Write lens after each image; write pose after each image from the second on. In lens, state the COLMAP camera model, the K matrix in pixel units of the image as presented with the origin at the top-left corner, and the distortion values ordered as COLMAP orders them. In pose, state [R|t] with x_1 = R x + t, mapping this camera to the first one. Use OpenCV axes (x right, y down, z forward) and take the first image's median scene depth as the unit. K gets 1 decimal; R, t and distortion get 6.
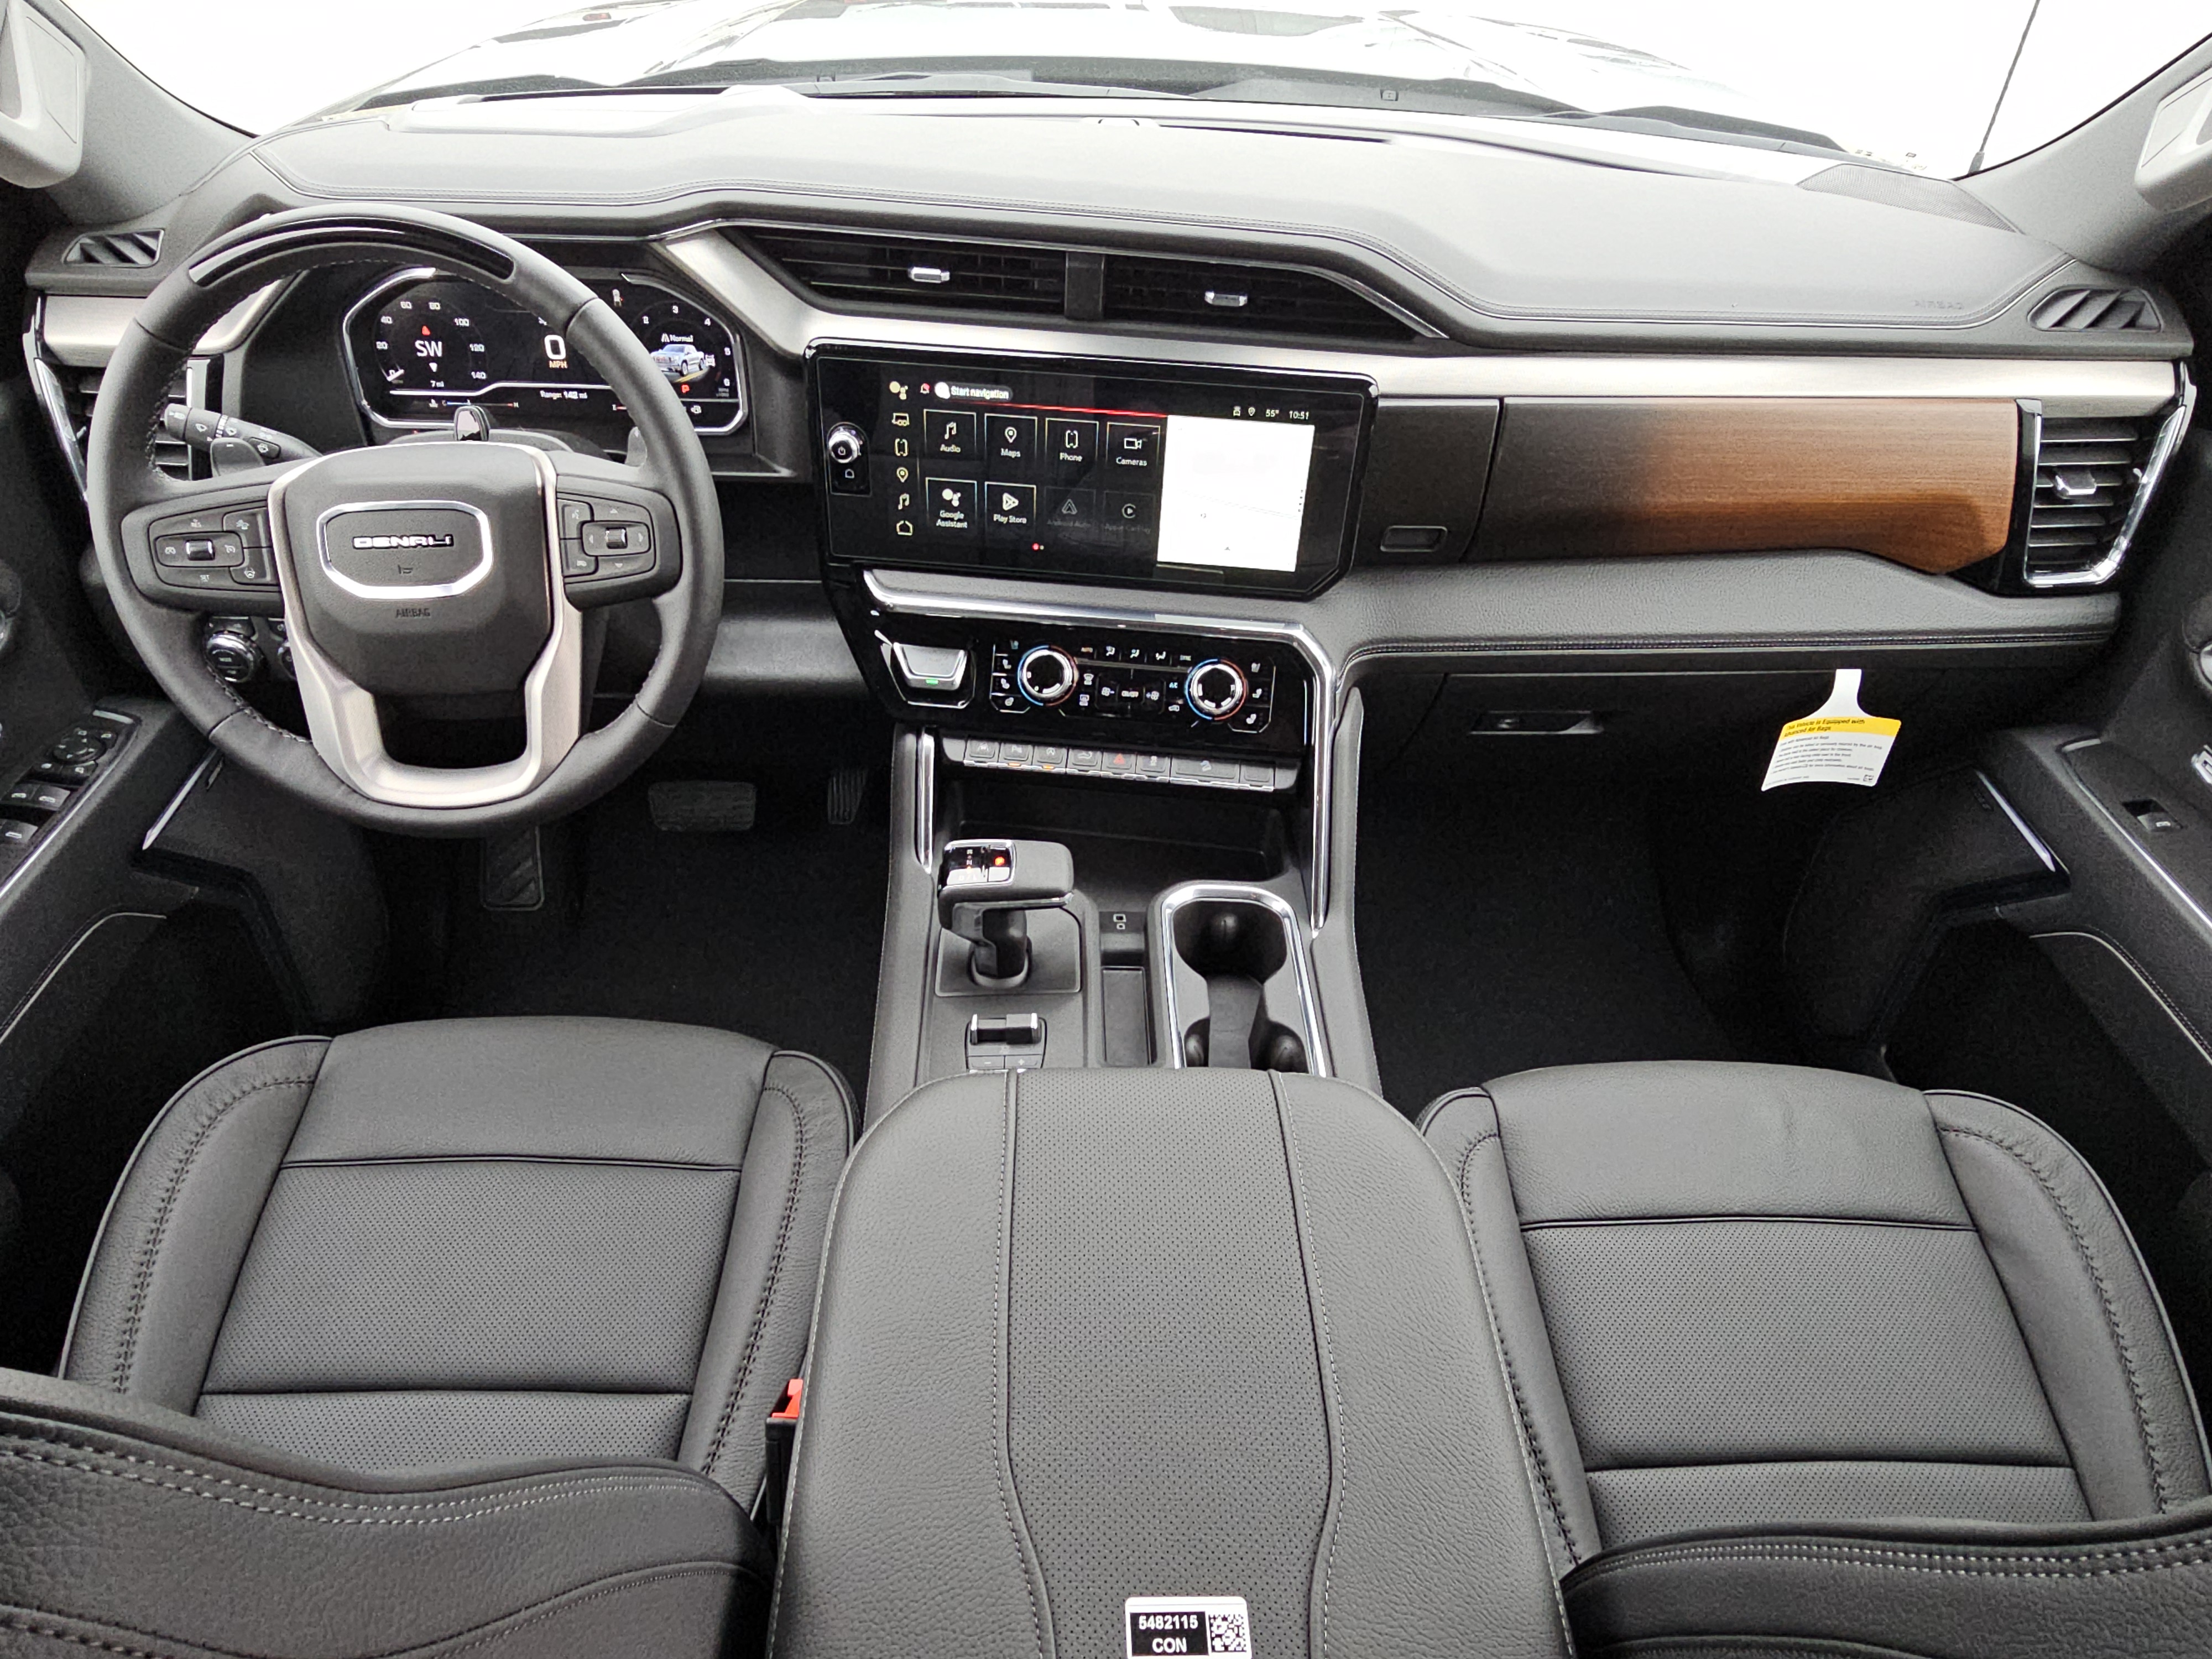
lens RADIAL K [[1356.0, 0, 1078.0], [0, 1356.0, 858.4], [0, 0, 1]] dist [0.000052, 0.005621]
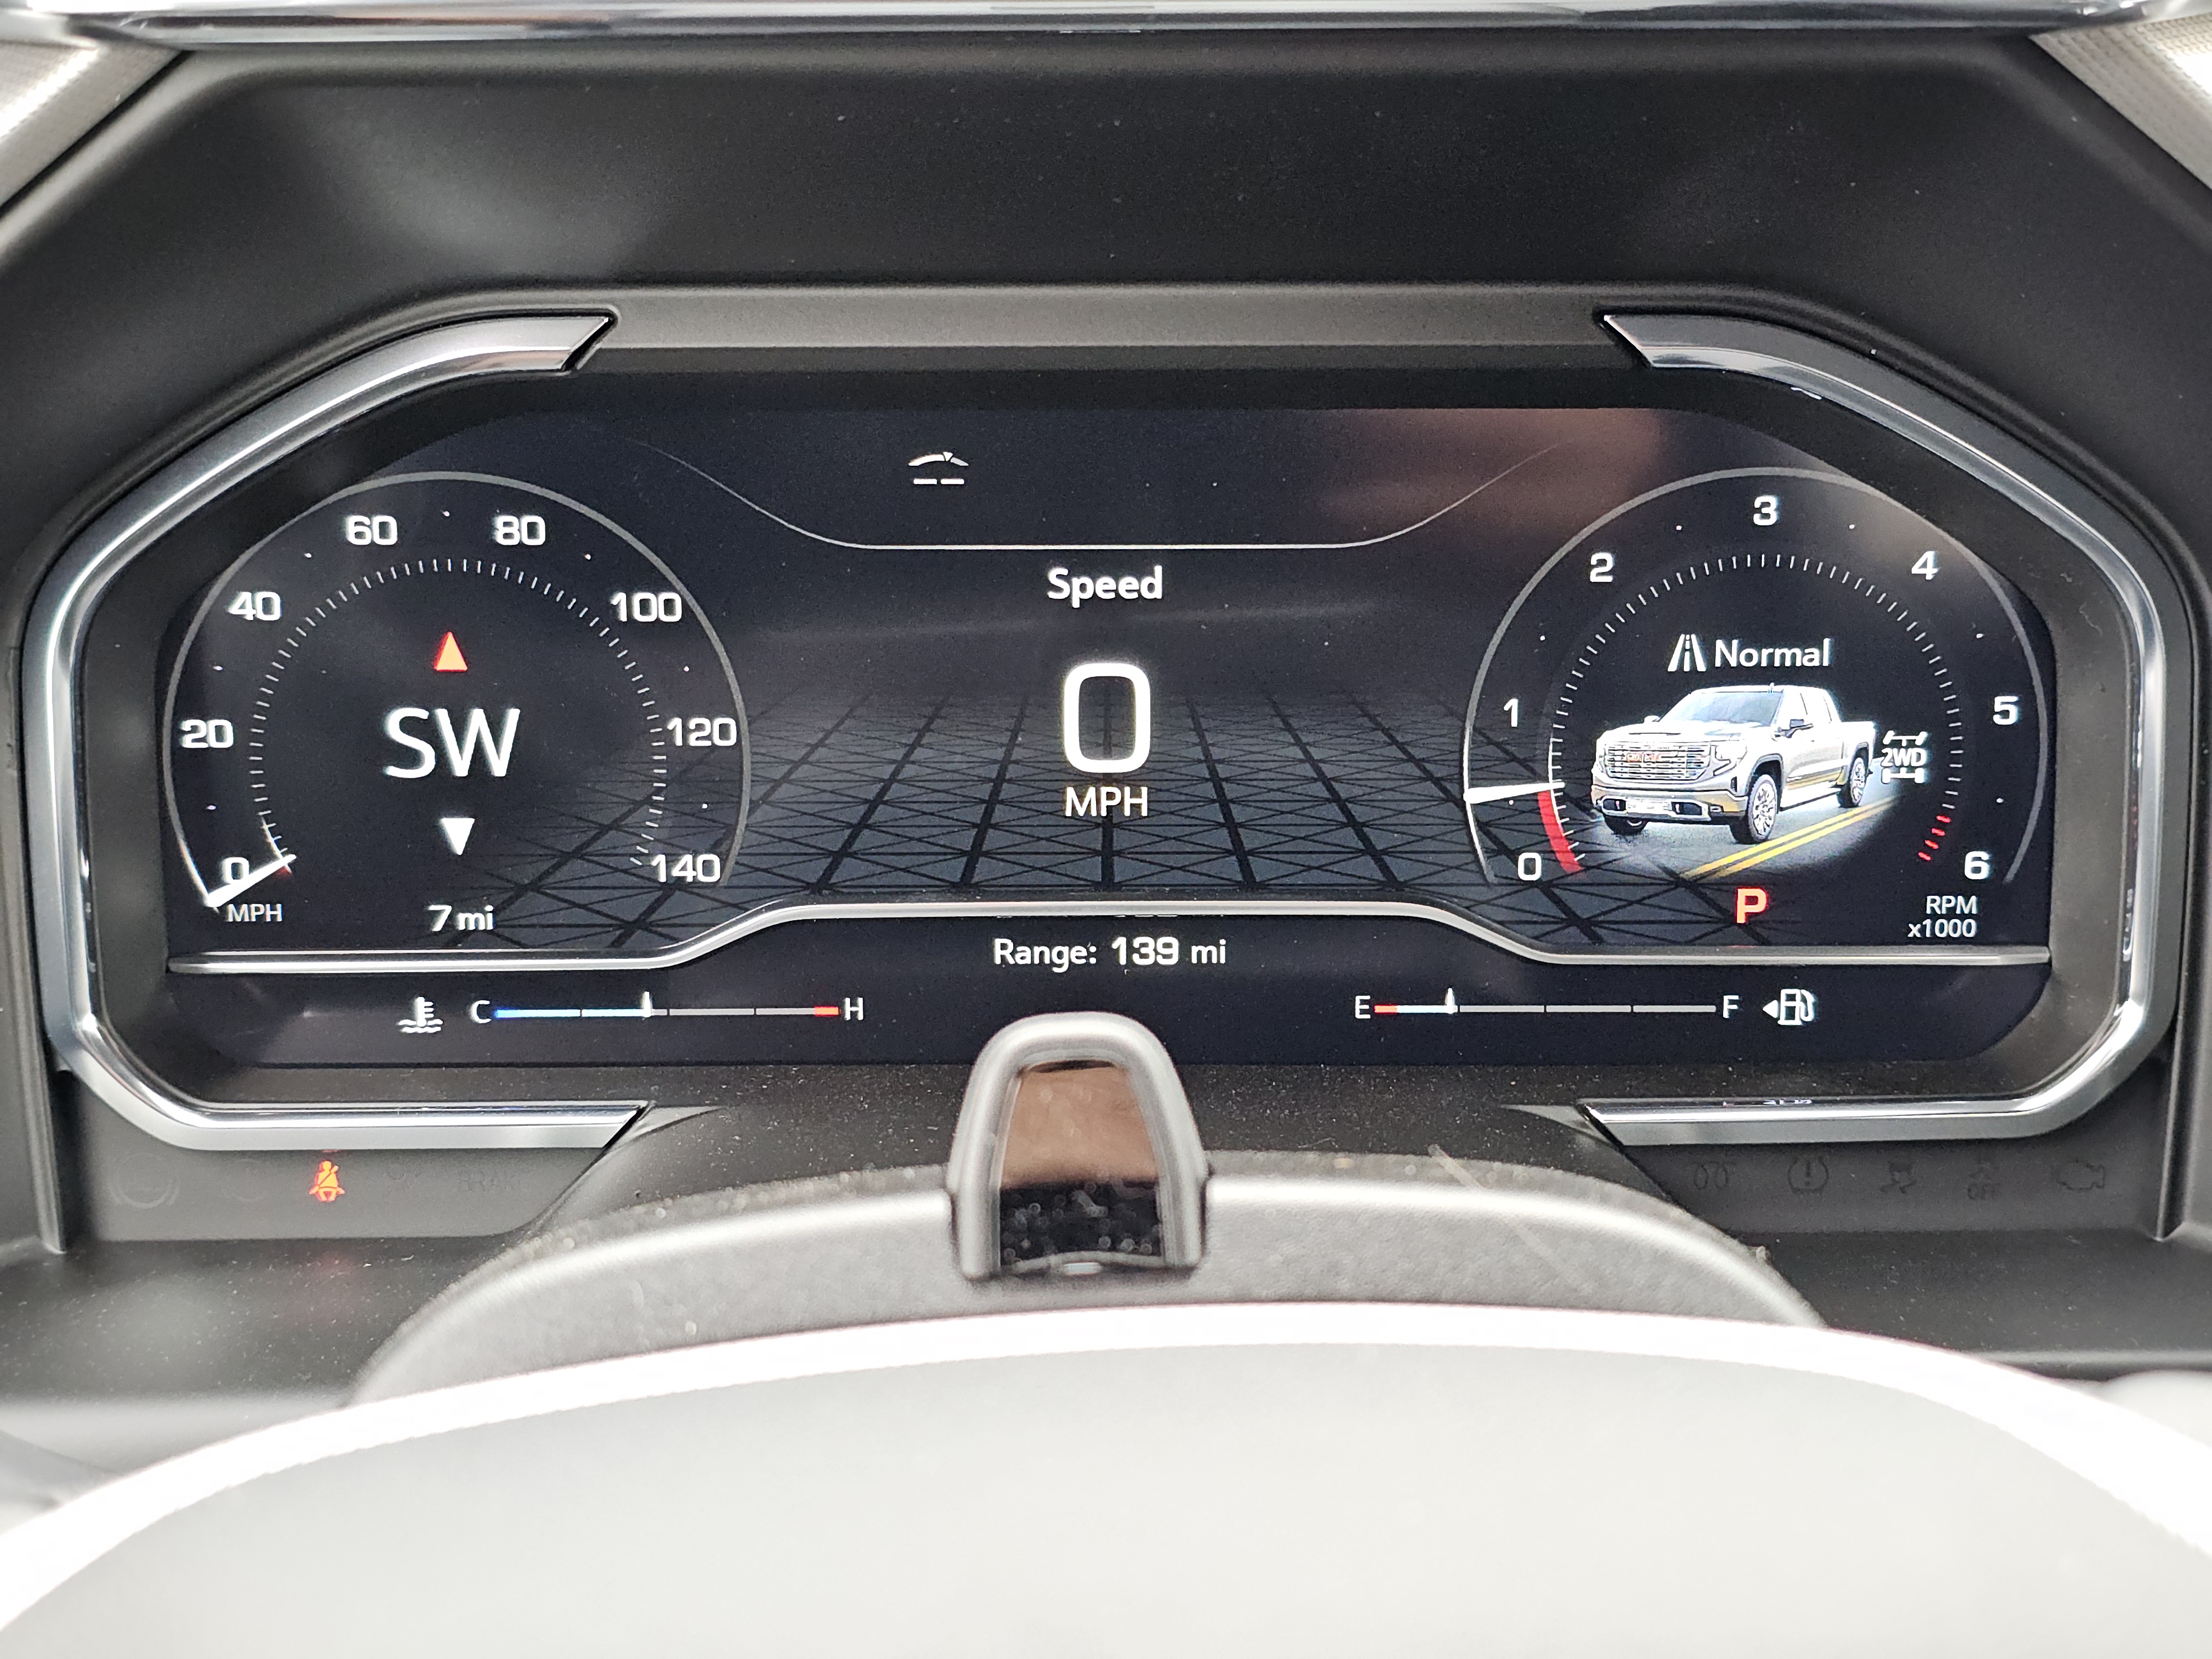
lens RADIAL K [[2938.7, 0, 1094.3], [0, 2938.7, 815.1], [0, 0, 1]] dist [0.051004, 0.000000]
pose [[0.999601, -0.026654, -0.009379, -0.387678], [0.021189, 0.926688, -0.375235, -0.210810], [0.018693, 0.374886, 0.926882, 0.627661]]
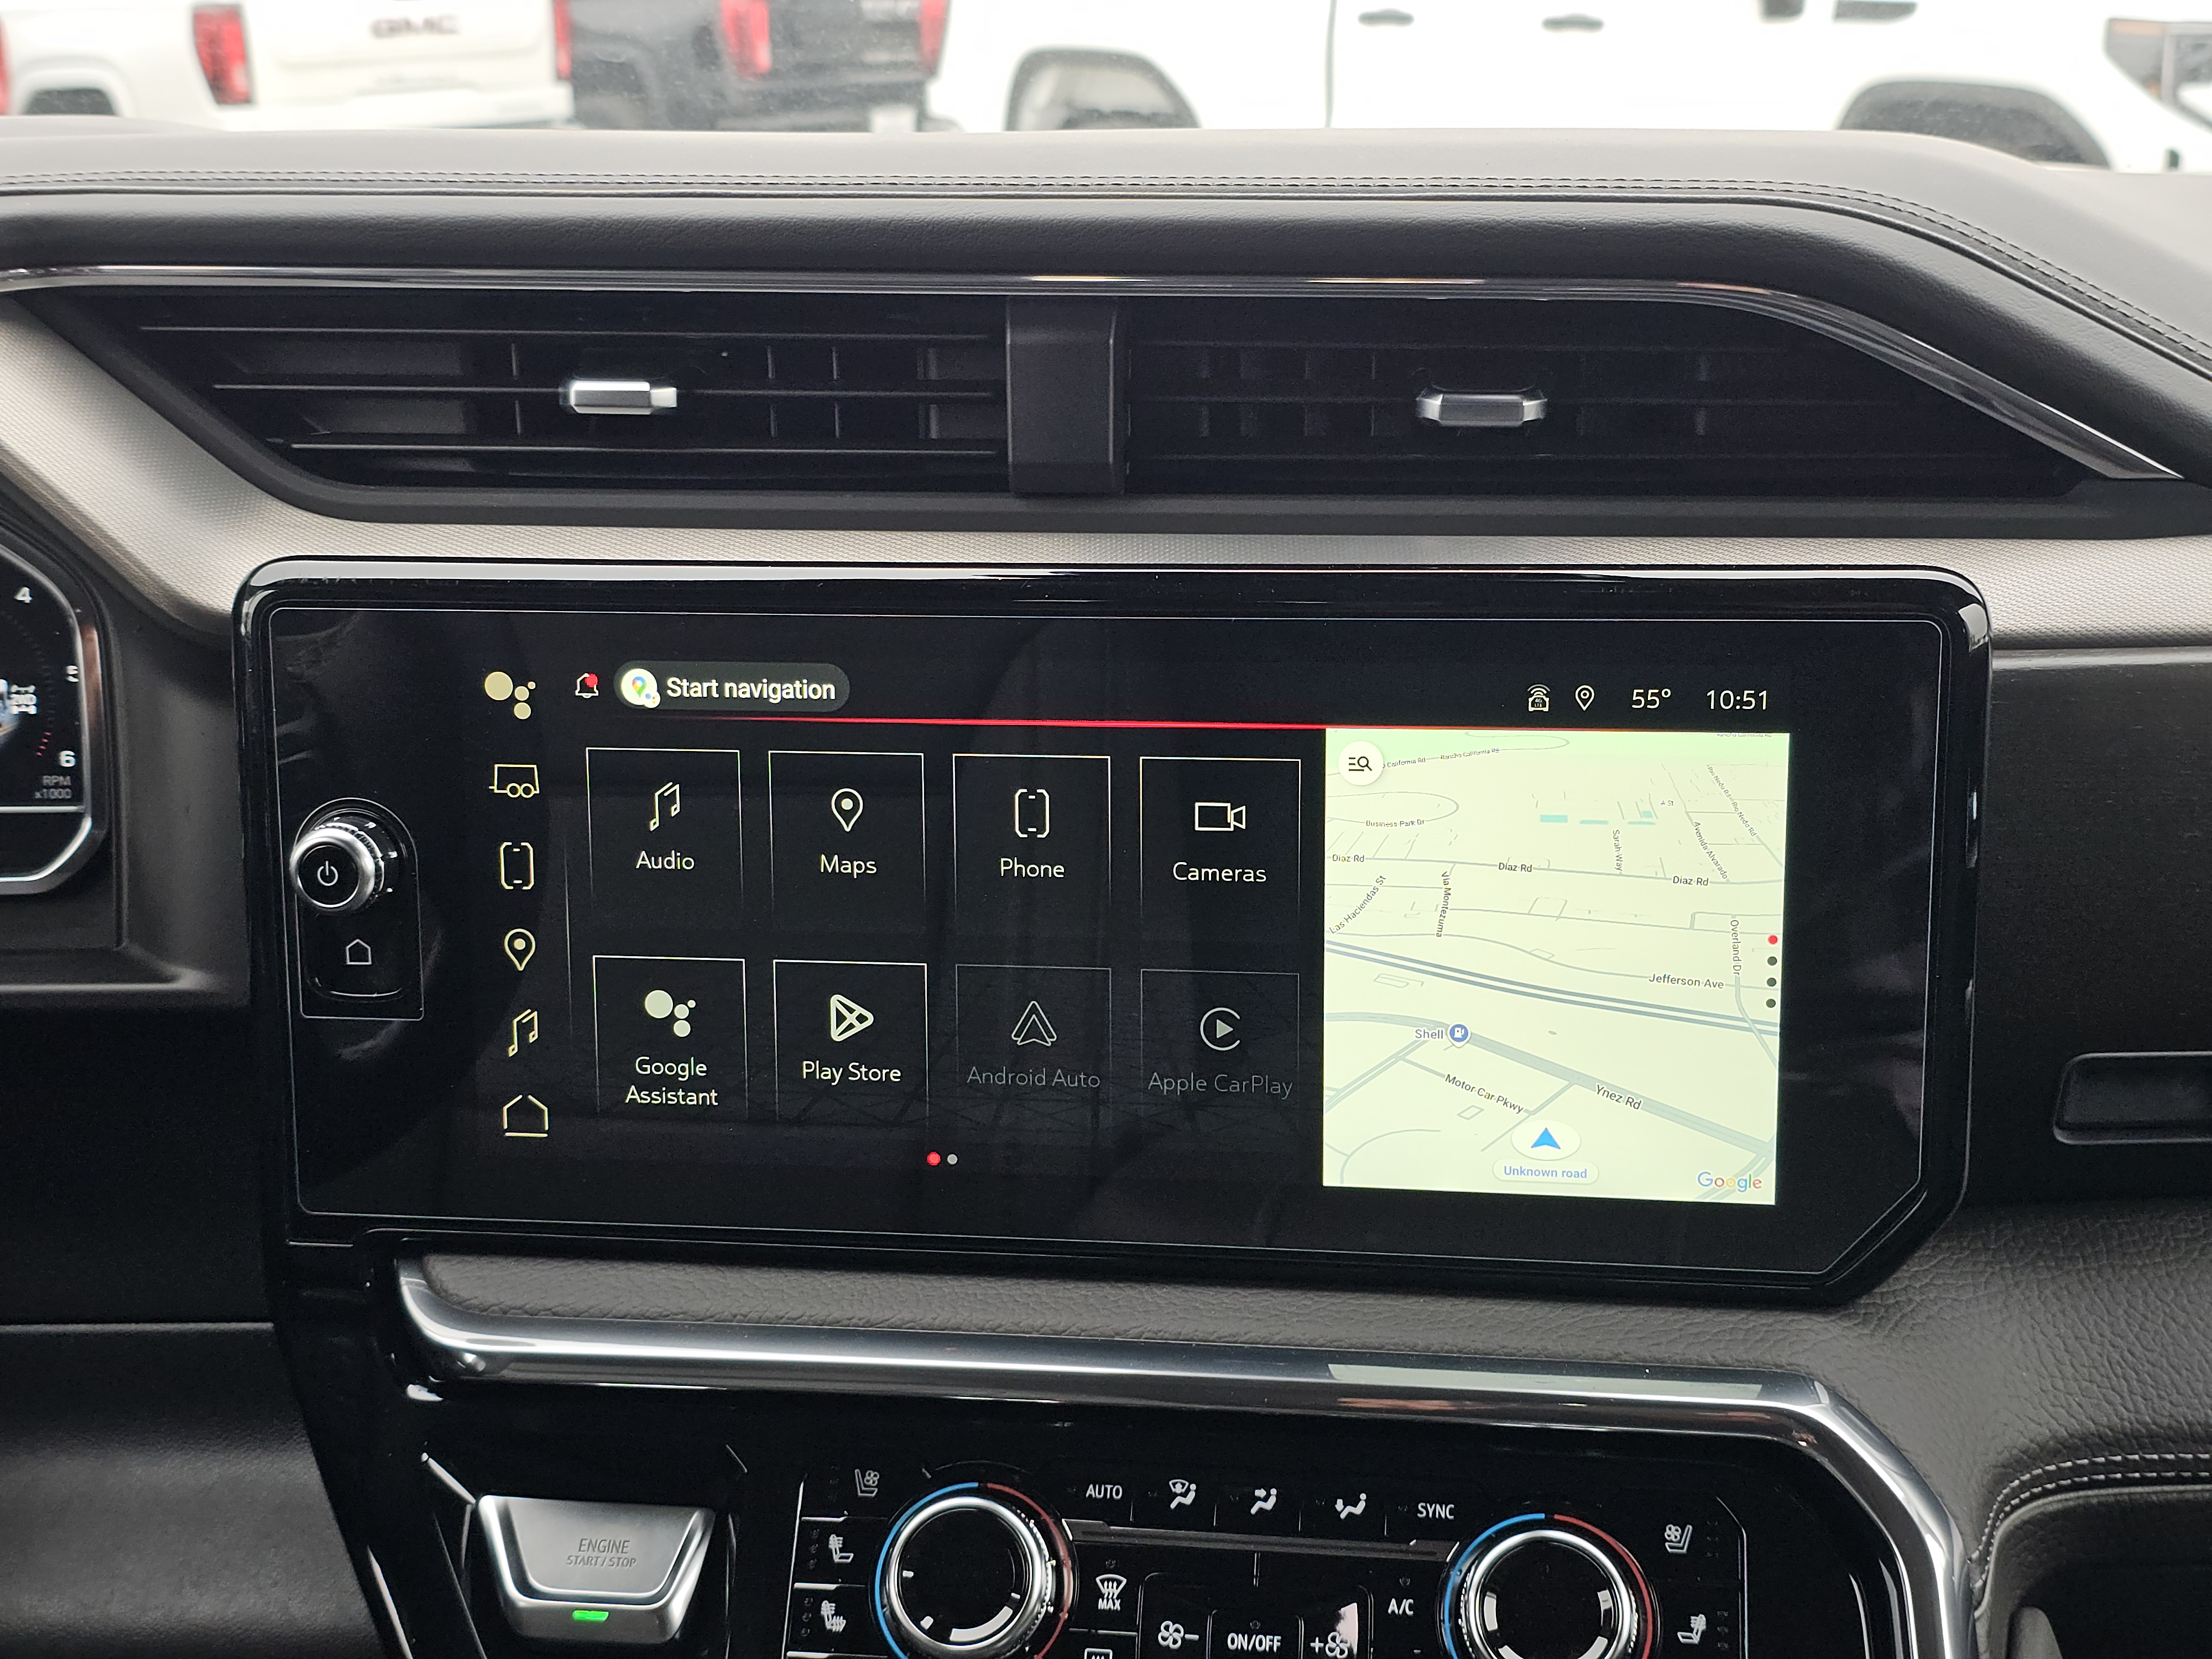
lens RADIAL K [[2938.7, 0, 1106.7], [0, 2938.7, 816.2], [0, 0, 1]] dist [0.051004, 0.000000]
pose [[0.998103, -0.033738, -0.051494, 0.045893], [0.006687, 0.890926, -0.454100, 0.008608], [0.061198, 0.452895, 0.889461, 0.355321]]
